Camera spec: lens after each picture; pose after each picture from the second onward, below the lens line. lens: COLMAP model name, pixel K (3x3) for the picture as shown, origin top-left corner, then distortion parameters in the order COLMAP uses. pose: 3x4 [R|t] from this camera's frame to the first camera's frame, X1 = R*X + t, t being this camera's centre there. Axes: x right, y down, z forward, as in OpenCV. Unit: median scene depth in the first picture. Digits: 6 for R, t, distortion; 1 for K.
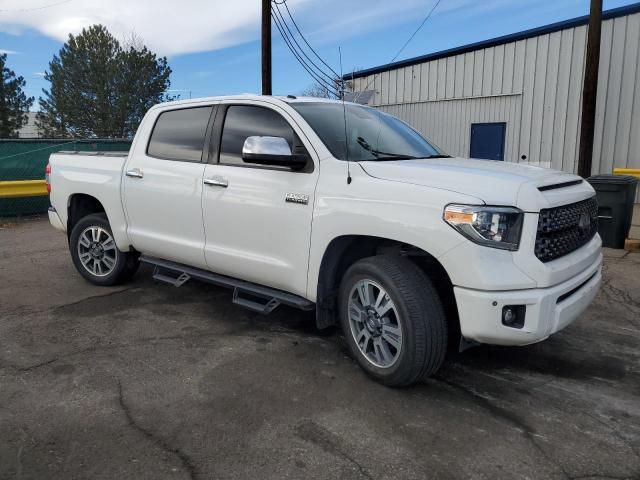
lens RADIAL K [[494.3, 0, 299.7], [0, 494.3, 239.6], [0, 0, 1]] dist [-0.002107, -0.001912]
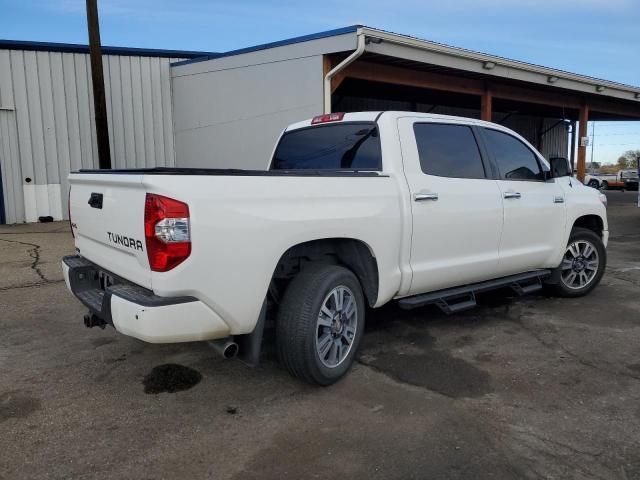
lens RADIAL K [[497.5, 0, 320.0], [0, 497.5, 240.0], [0, 0, 1]] dist [0.001319, 0.001848]
pose [[0.189046, -0.131757, 0.973089, -1.234795], [0.177665, 0.979193, 0.098068, -0.181899], [-0.965762, 0.154344, 0.208521, 1.065199]]
